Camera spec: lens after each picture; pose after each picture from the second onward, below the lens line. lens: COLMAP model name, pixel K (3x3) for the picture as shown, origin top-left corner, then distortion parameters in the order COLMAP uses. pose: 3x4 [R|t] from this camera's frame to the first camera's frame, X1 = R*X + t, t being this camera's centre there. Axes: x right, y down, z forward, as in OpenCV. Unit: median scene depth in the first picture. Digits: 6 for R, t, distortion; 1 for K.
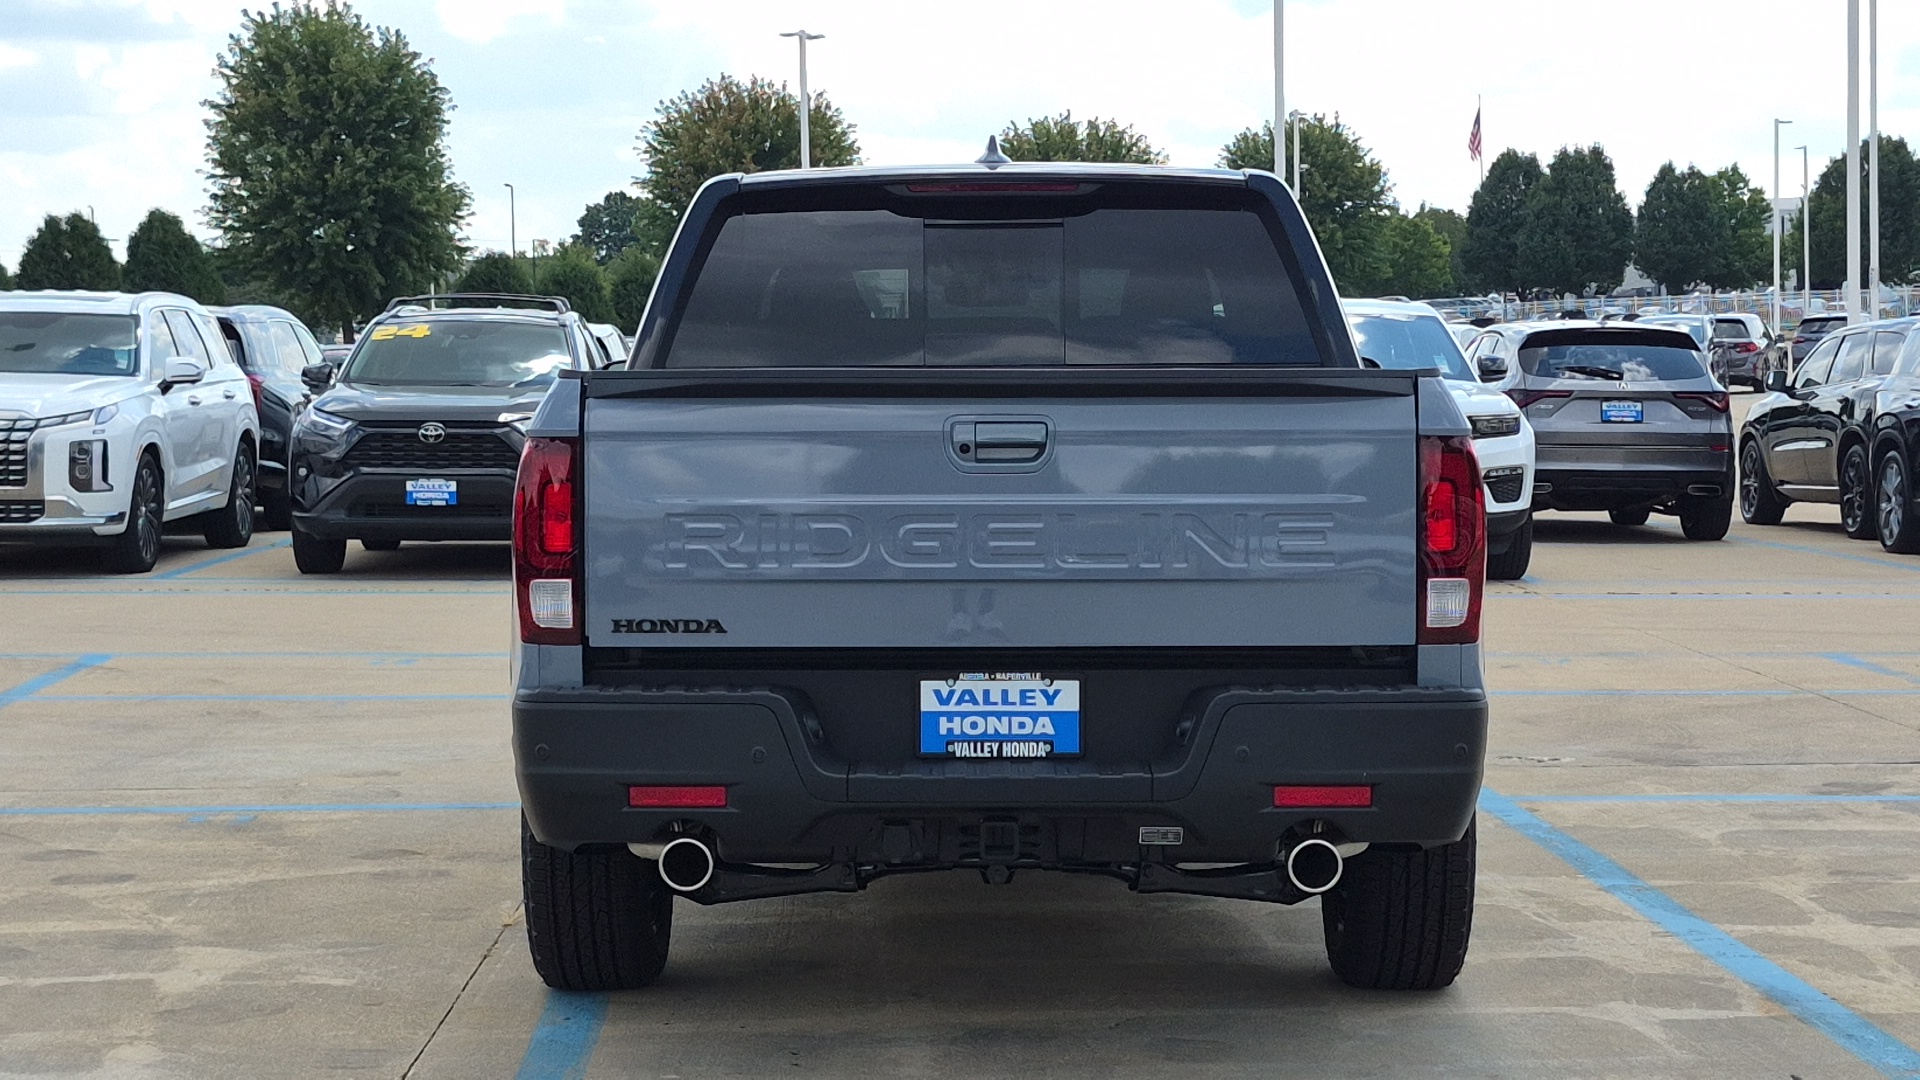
lens RADIAL K [[3210.6, 0, 949.2], [0, 3210.6, 540.3], [0, 0, 1]] dist [0.002254, 0.000000]
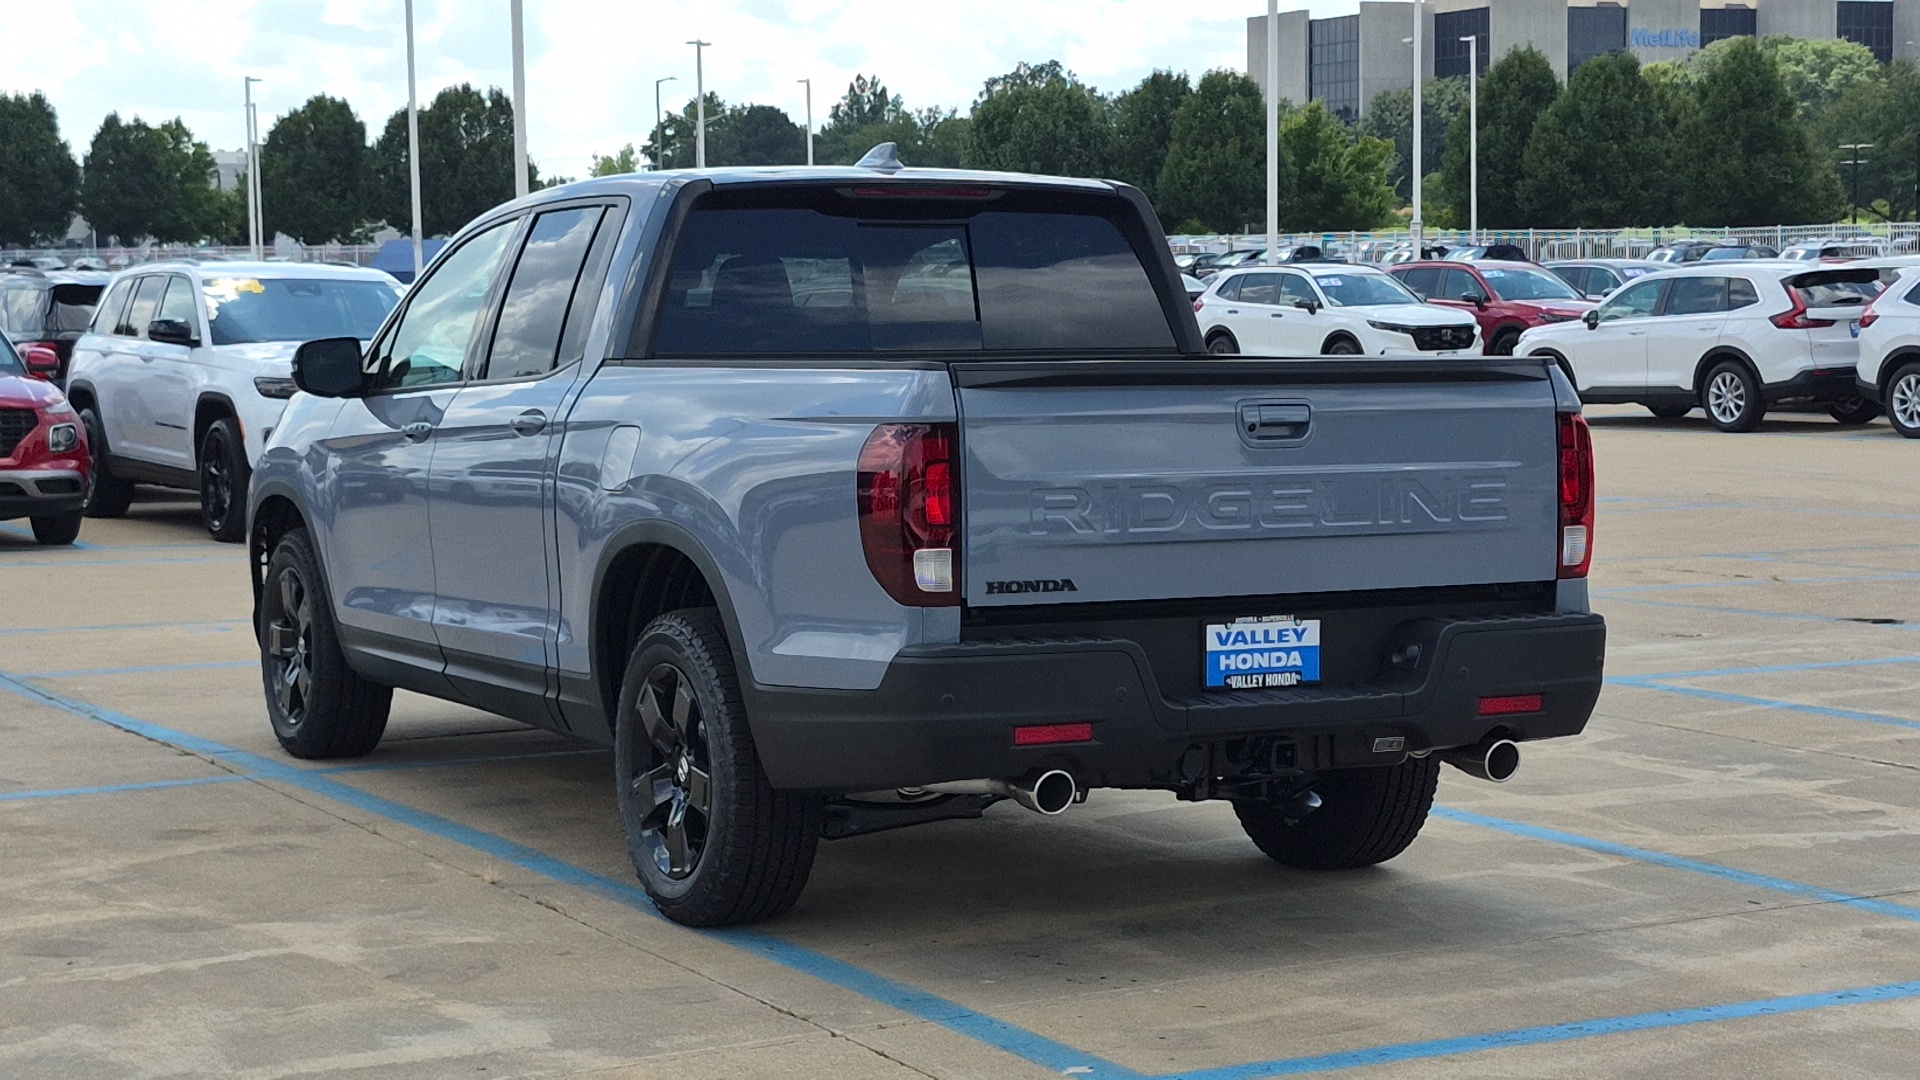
lens RADIAL K [[3210.6, 0, 962.9], [0, 3210.6, 540.2], [0, 0, 1]] dist [0.002254, 0.000000]
pose [[0.898377, -0.029641, 0.438224, -0.603624], [0.023772, 0.999539, 0.018874, -0.011754], [-0.438581, -0.006539, 0.898668, -0.018192]]
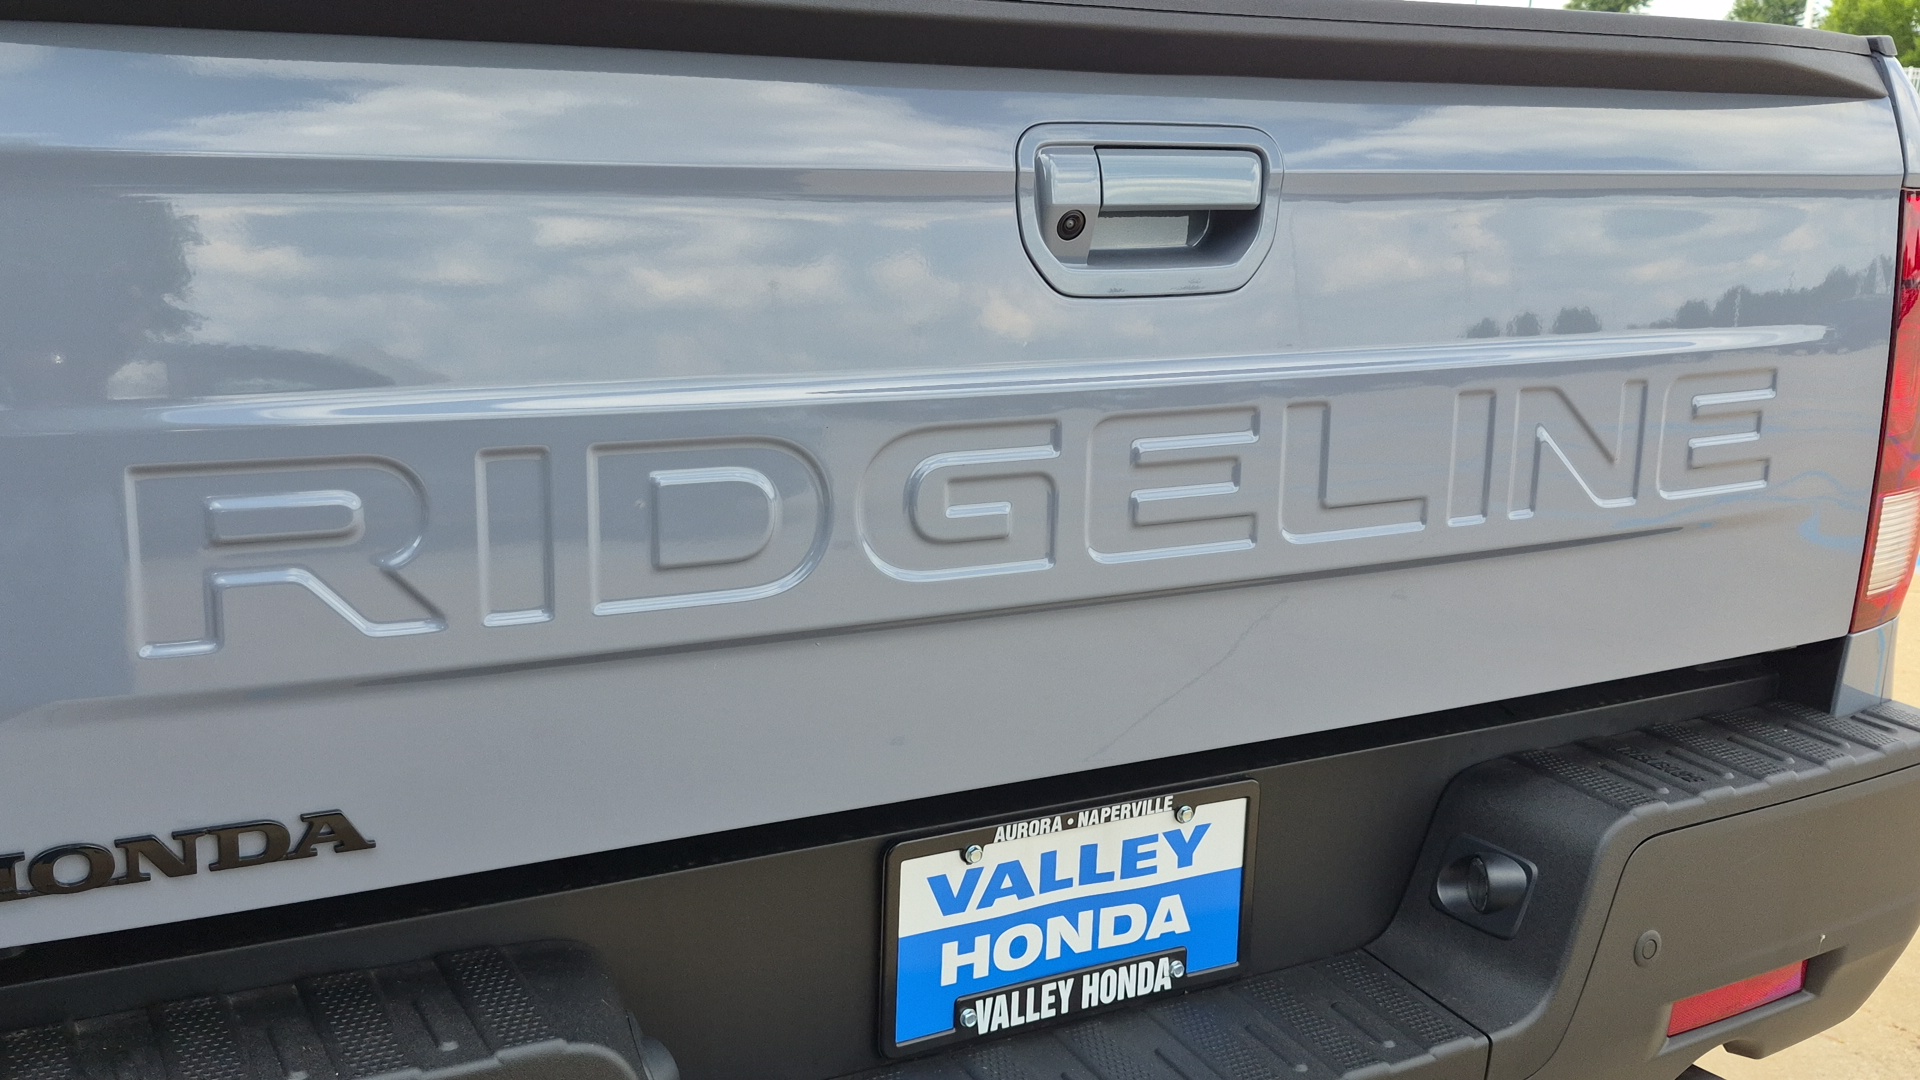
lens RADIAL K [[1889.0, 0, 982.1], [0, 1889.0, 521.7], [0, 0, 1]] dist [0.024695, 0.000000]
pose [[0.877262, -0.074705, 0.474162, -0.099612], [-0.010722, 0.984519, 0.174951, -0.031983], [-0.479892, -0.158562, 0.862880, 0.815705]]
